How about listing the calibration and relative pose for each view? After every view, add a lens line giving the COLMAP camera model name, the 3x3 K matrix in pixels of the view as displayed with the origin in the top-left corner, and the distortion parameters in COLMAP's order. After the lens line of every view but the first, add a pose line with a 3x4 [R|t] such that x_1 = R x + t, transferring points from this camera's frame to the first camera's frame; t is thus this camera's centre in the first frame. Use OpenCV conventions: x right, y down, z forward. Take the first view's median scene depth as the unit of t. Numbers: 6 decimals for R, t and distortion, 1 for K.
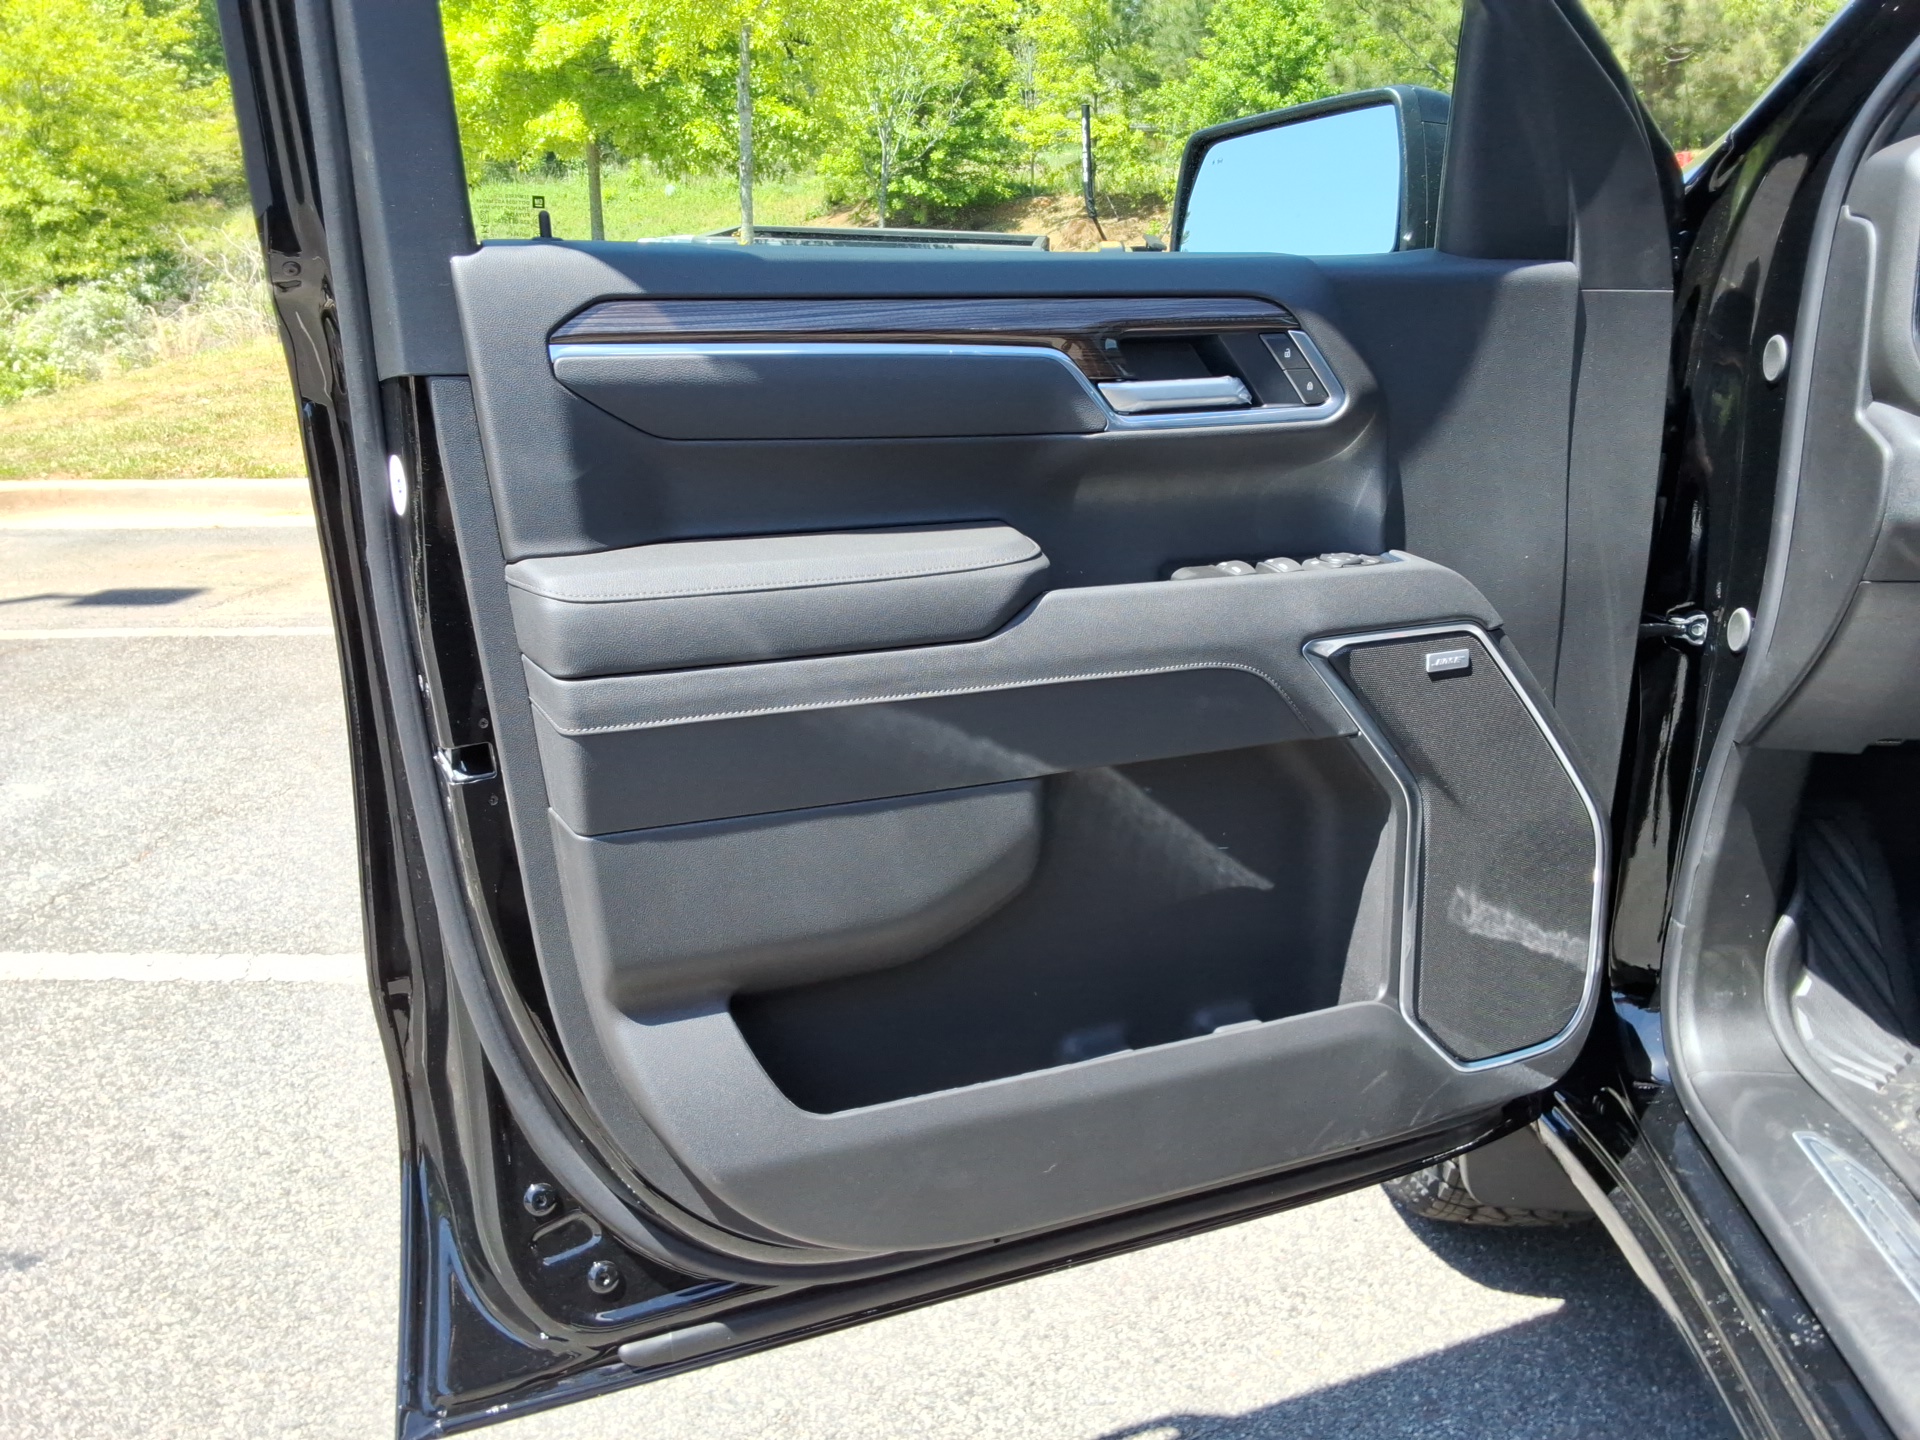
lens RADIAL K [[1546.0, 0, 983.4], [0, 1546.0, 701.6], [0, 0, 1]] dist [0.098915, -0.152611]
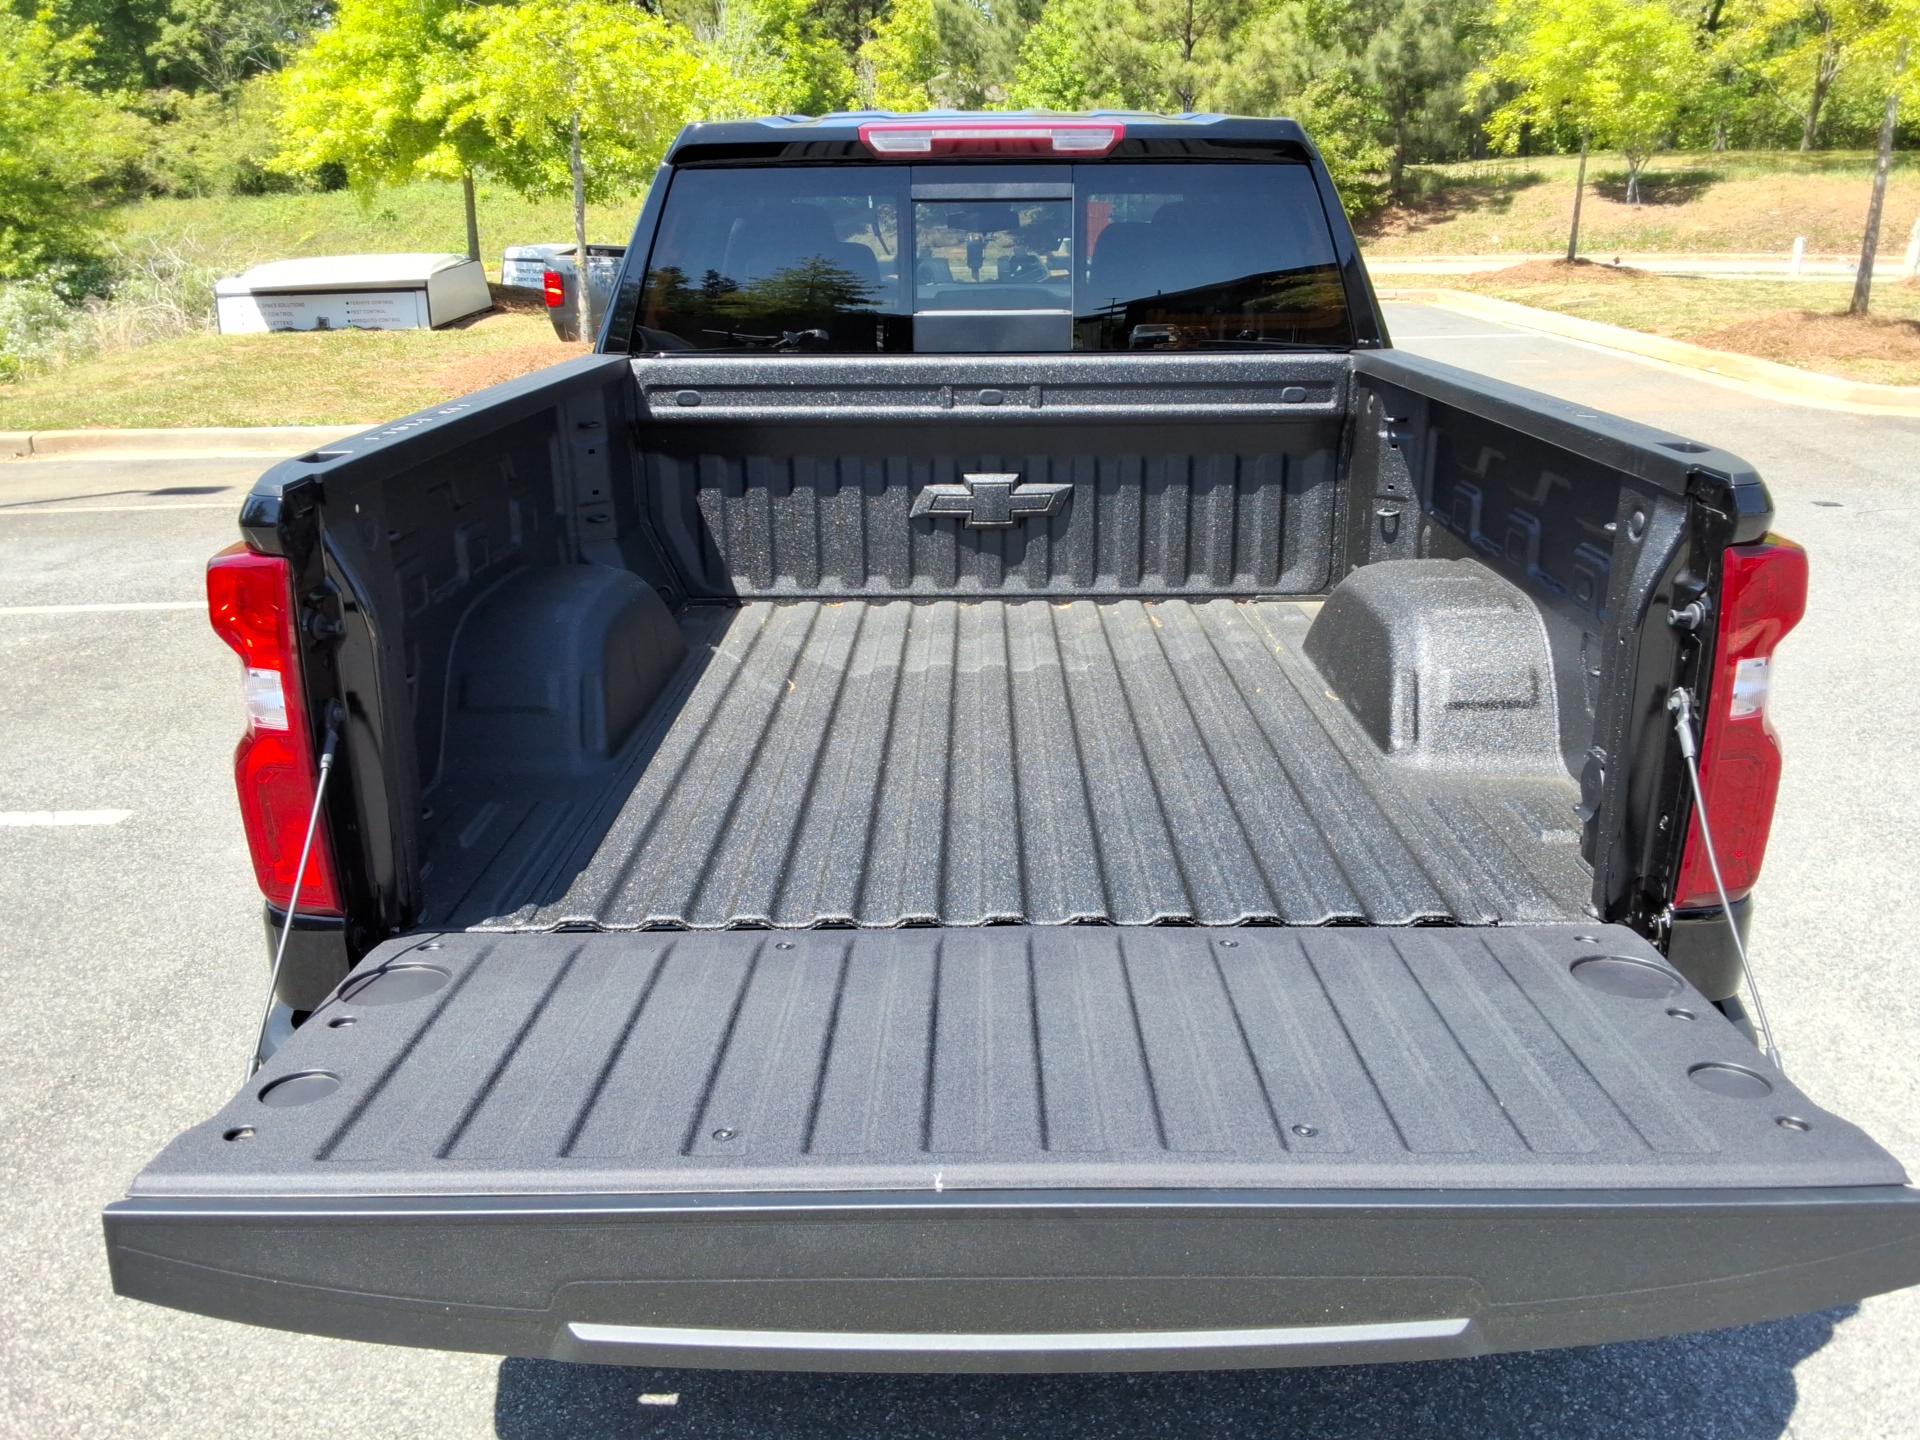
lens RADIAL K [[1546.0, 0, 981.9], [0, 1546.0, 714.9], [0, 0, 1]] dist [0.098915, -0.152611]
pose [[0.997749, -0.016690, 0.064951, 0.035548], [0.015830, 0.999780, 0.013733, 0.032242], [-0.065166, -0.012674, 0.997794, -0.140455]]
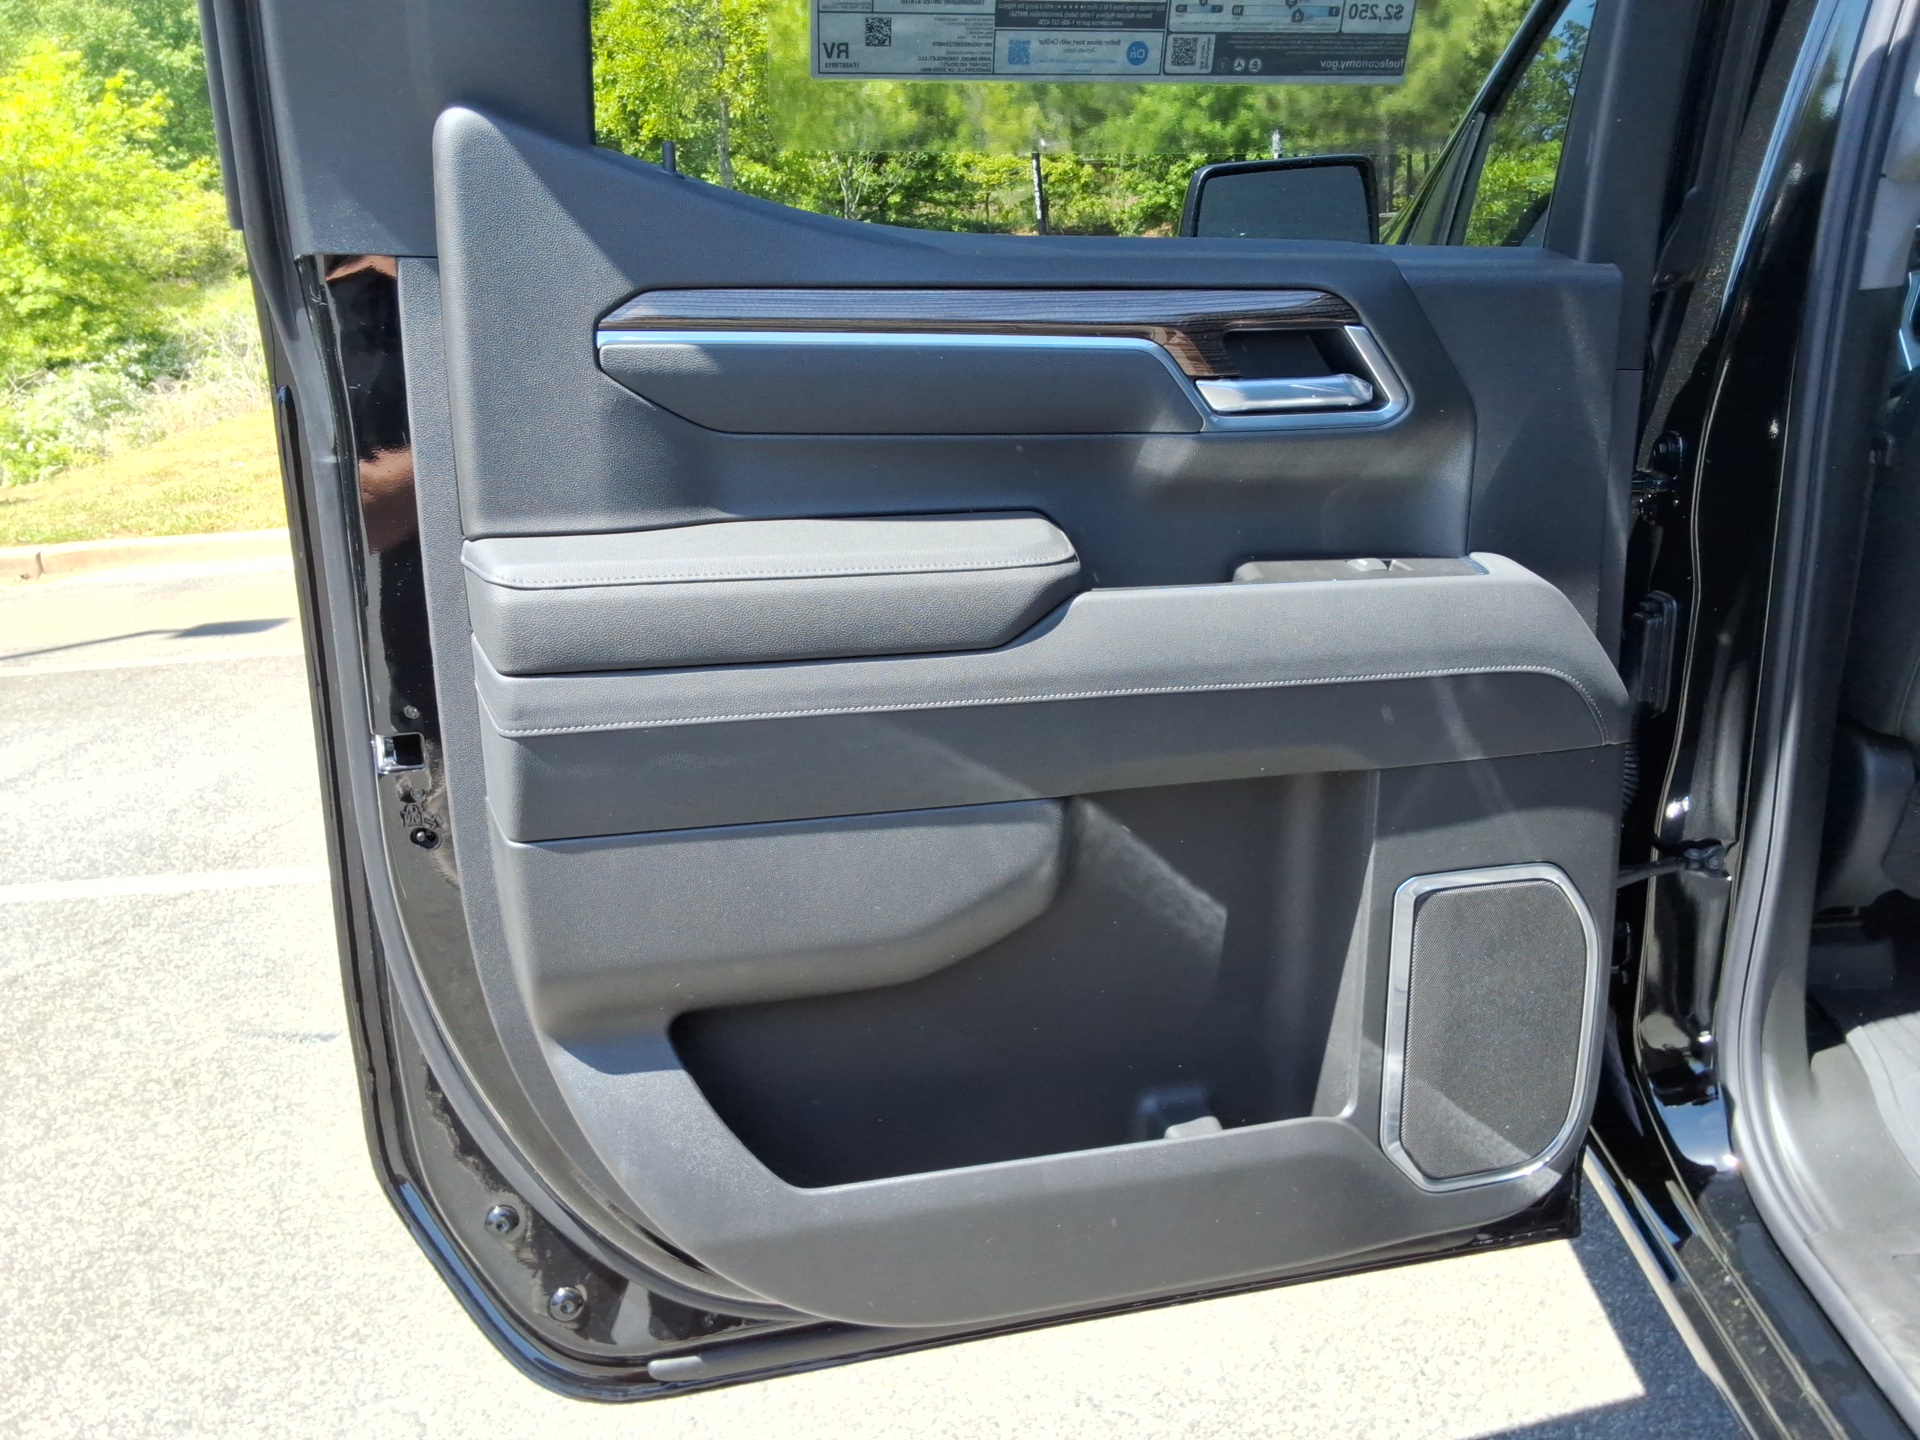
lens RADIAL K [[1546.0, 0, 981.3], [0, 1546.0, 707.1], [0, 0, 1]] dist [0.098915, -0.152611]
pose [[0.998351, -0.056531, 0.010024, -0.001738], [0.056706, 0.998226, -0.018162, 0.008638], [-0.008980, 0.018701, 0.999785, -0.029570]]
